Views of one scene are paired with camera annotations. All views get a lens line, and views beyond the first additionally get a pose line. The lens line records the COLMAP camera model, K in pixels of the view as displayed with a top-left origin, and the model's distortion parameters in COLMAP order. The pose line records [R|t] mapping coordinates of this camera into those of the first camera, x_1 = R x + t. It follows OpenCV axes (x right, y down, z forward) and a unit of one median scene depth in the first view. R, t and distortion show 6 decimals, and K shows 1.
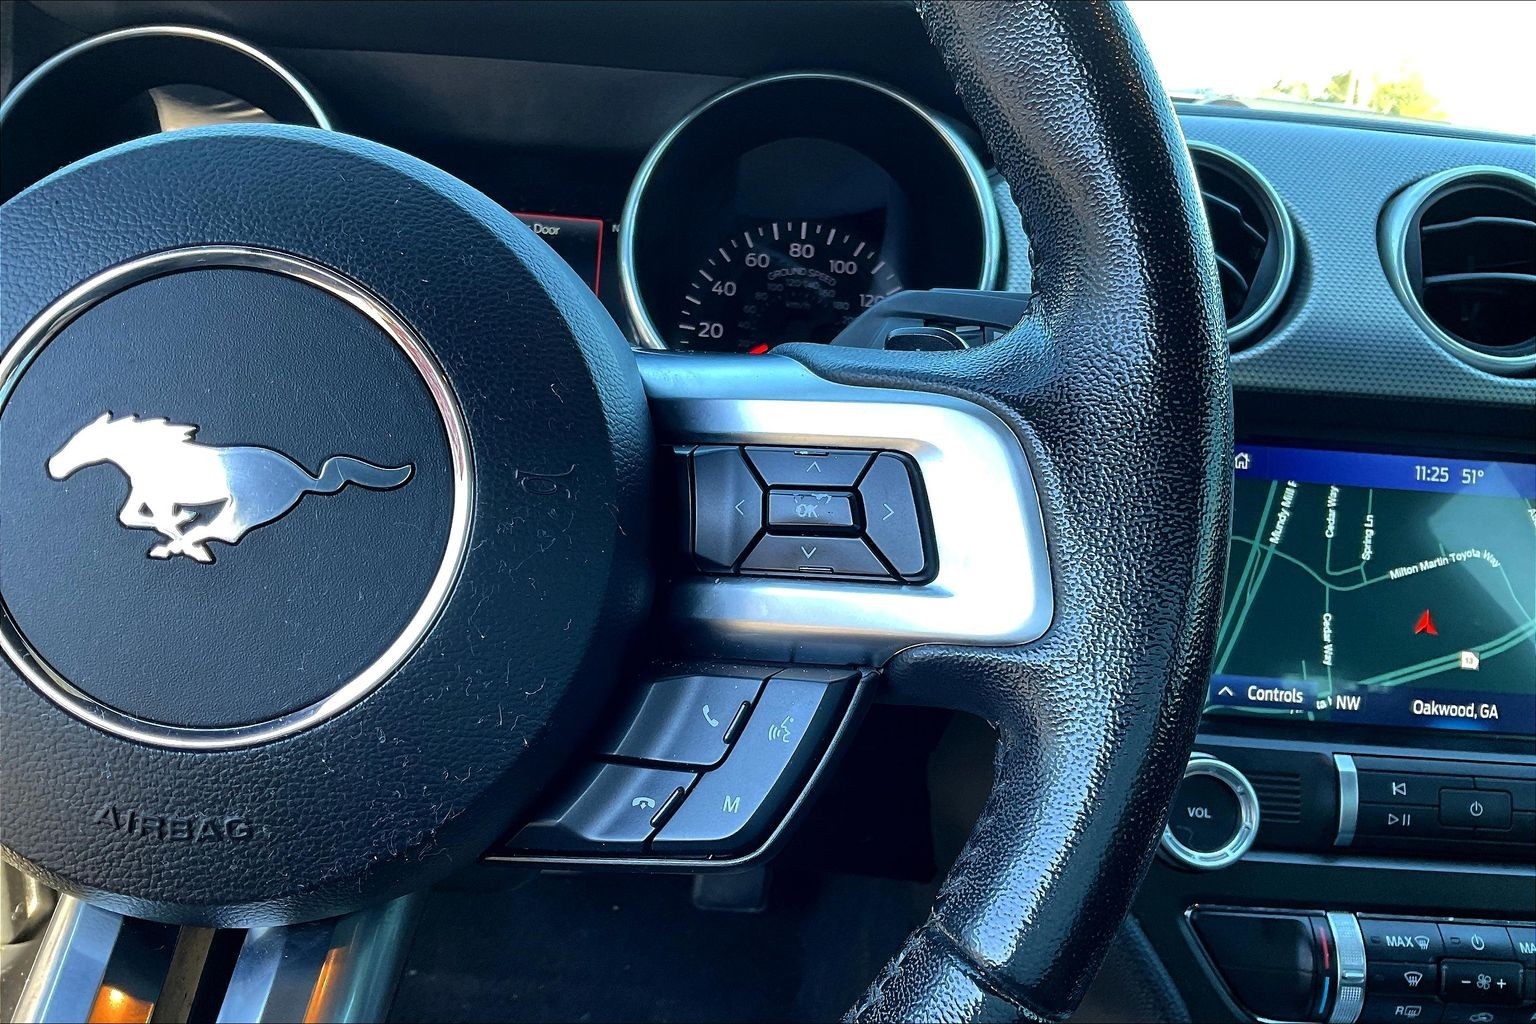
lens RADIAL K [[1273.1, 0, 761.8], [0, 1273.1, 497.8], [0, 0, 1]] dist [0.075945, -0.141688]
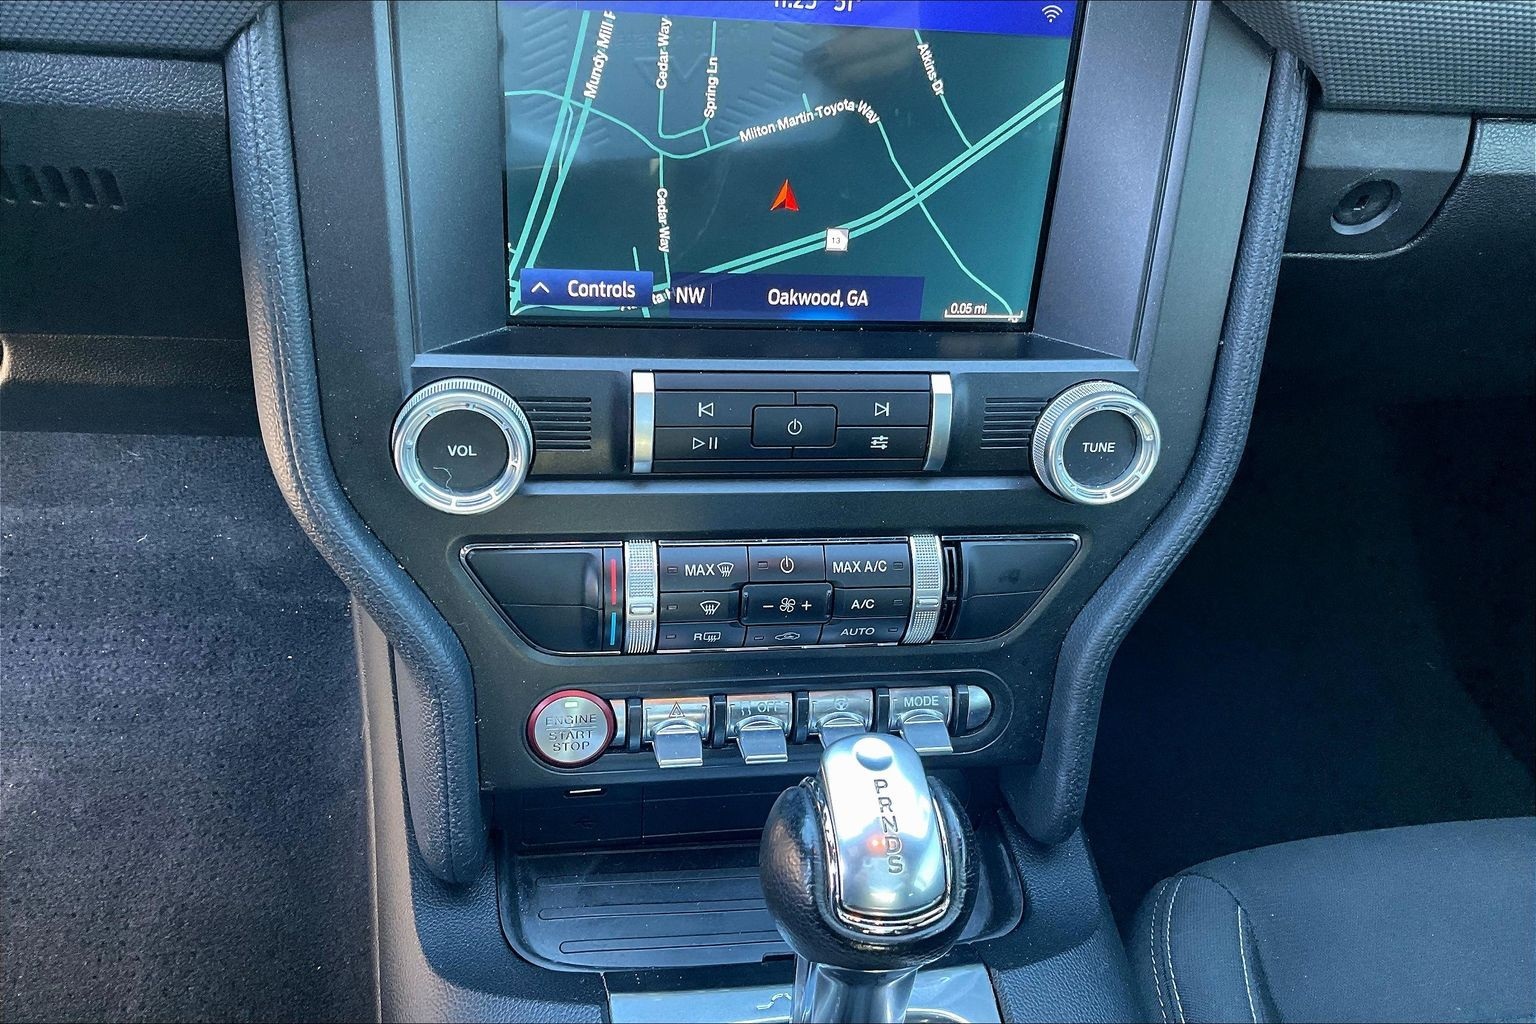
lens RADIAL K [[1273.1, 0, 766.6], [0, 1273.1, 514.1], [0, 0, 1]] dist [0.075945, -0.141688]
pose [[0.991324, -0.058156, 0.117879, 0.436405], [-0.001665, 0.891169, 0.453669, -0.100796], [-0.131434, -0.449929, 0.883340, 0.208602]]
